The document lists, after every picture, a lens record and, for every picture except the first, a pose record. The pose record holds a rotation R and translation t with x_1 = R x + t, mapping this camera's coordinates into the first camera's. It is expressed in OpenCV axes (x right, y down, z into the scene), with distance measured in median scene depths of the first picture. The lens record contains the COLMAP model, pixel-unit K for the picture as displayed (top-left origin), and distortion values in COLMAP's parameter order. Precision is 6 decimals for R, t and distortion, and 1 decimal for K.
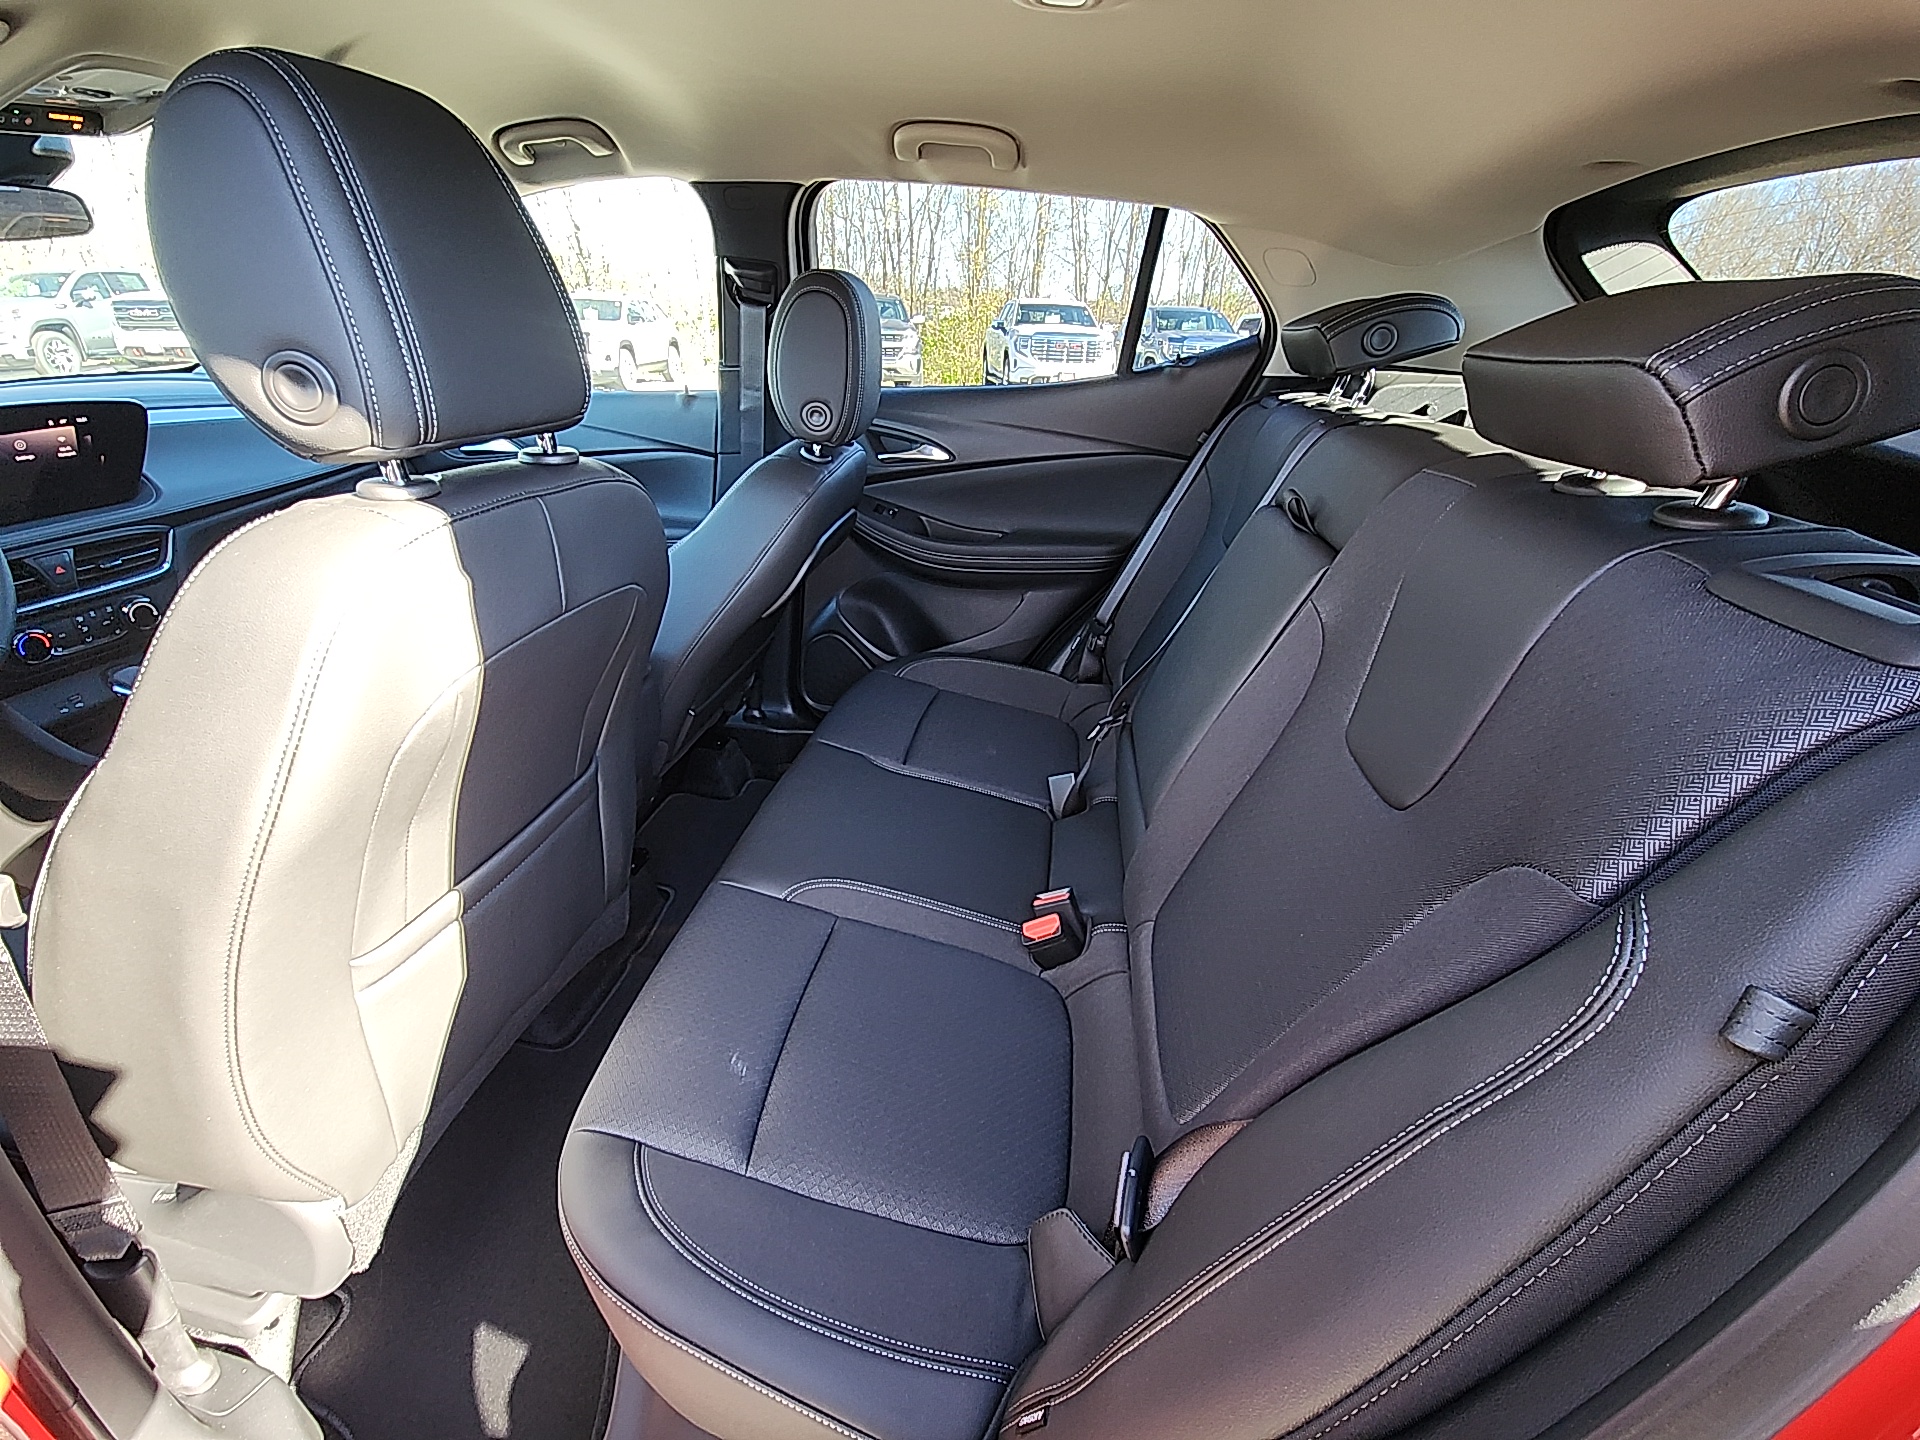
lens RADIAL K [[778.8, 0, 949.8], [0, 778.8, 715.3], [0, 0, 1]] dist [0.002784, 0.000206]
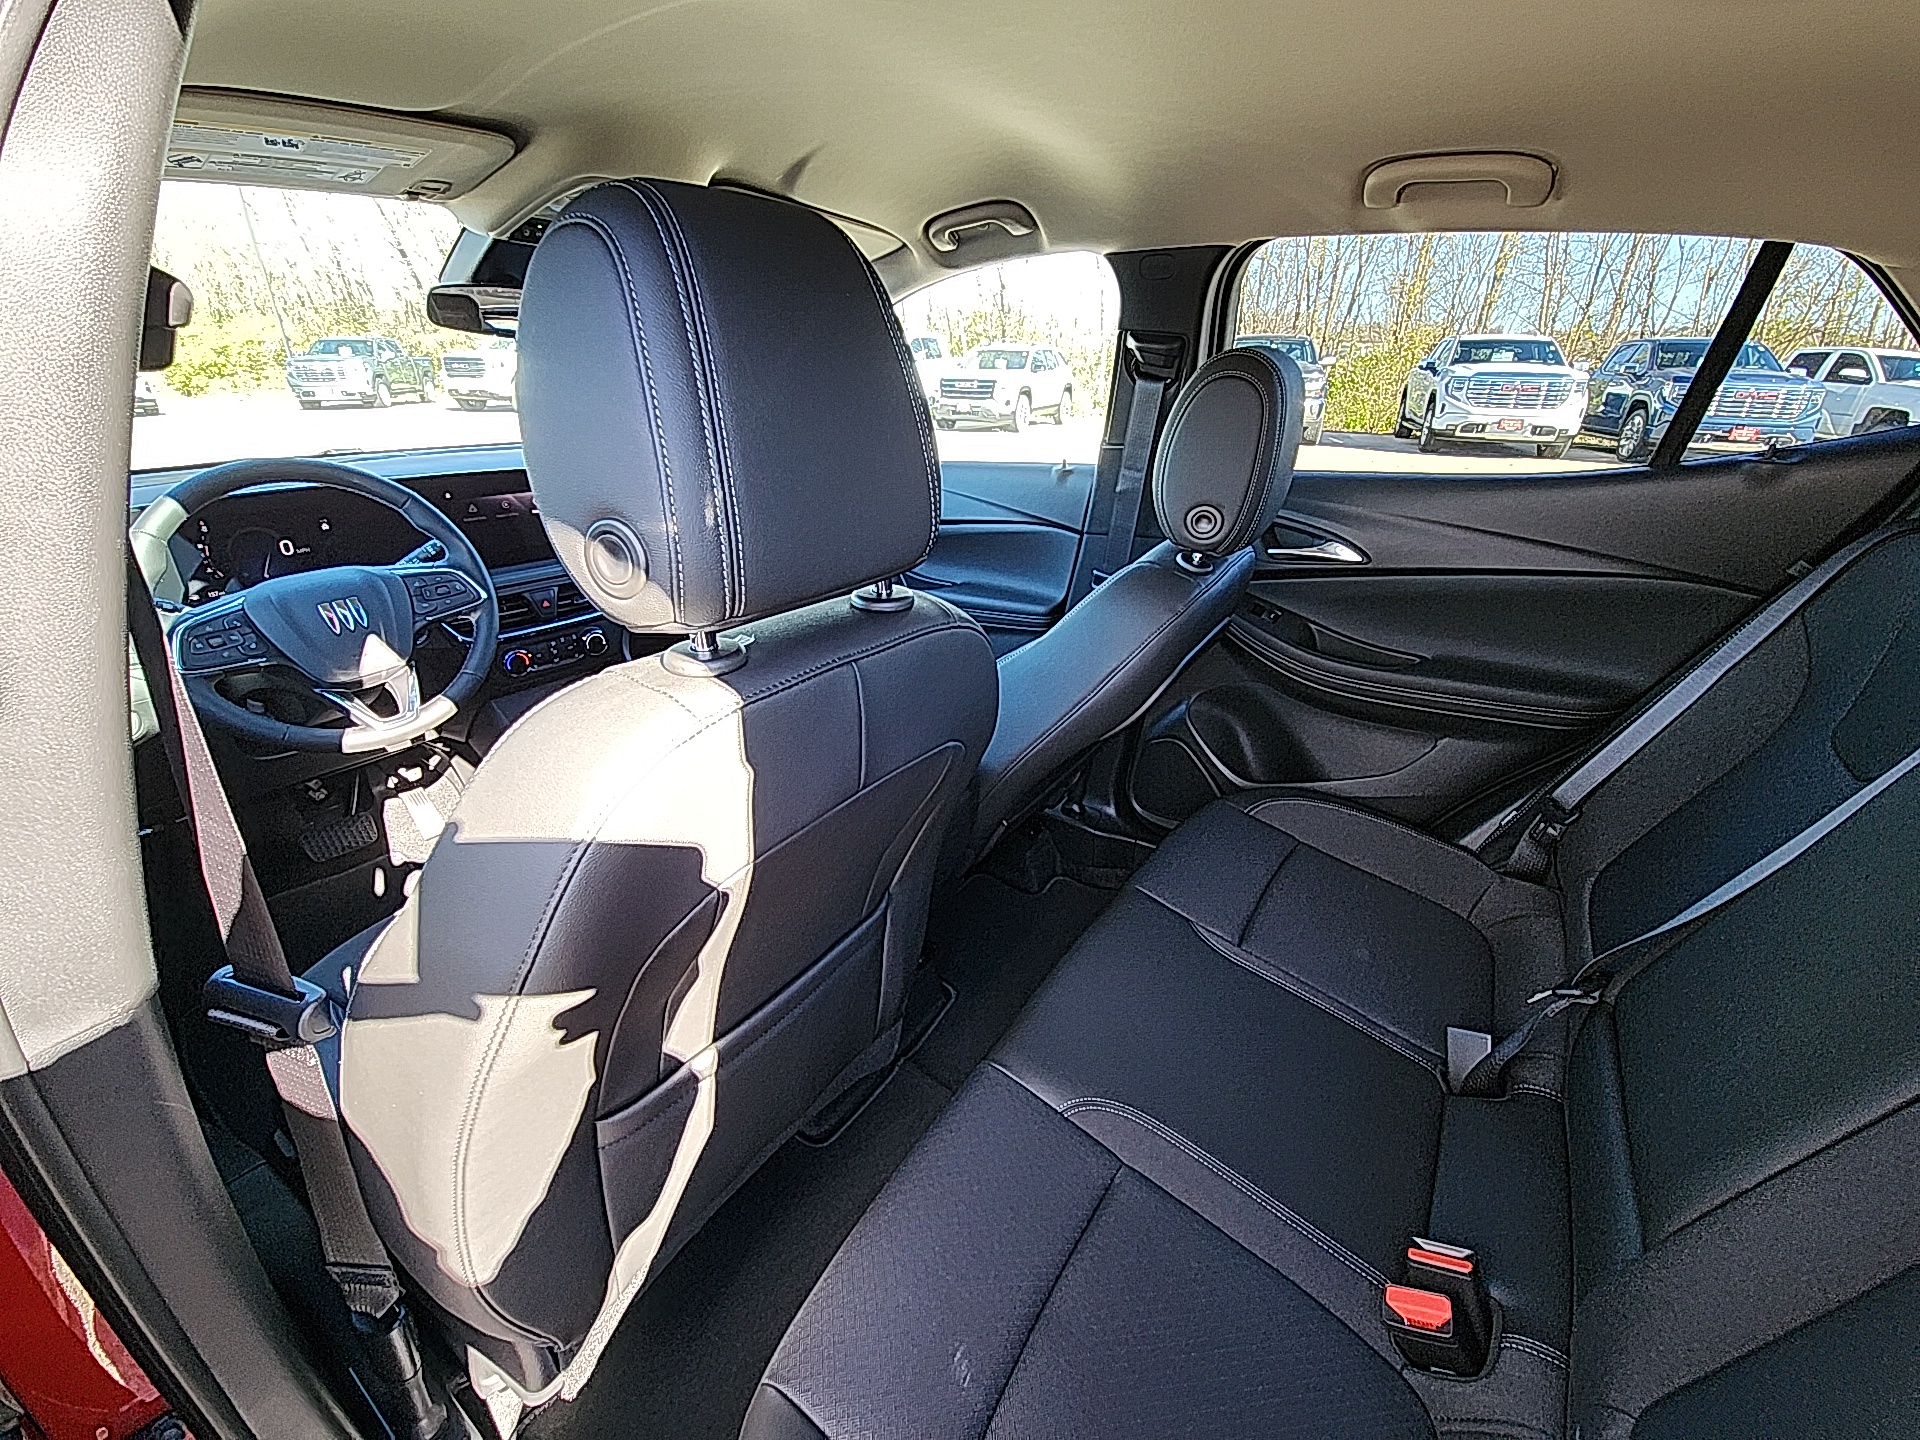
lens RADIAL K [[778.8, 0, 949.8], [0, 778.8, 715.3], [0, 0, 1]] dist [0.002784, 0.000206]
pose [[0.900544, 0.159647, -0.404393, -0.035829], [-0.177411, 0.984115, -0.006565, -0.099663], [0.396921, 0.077655, 0.914562, 0.117061]]
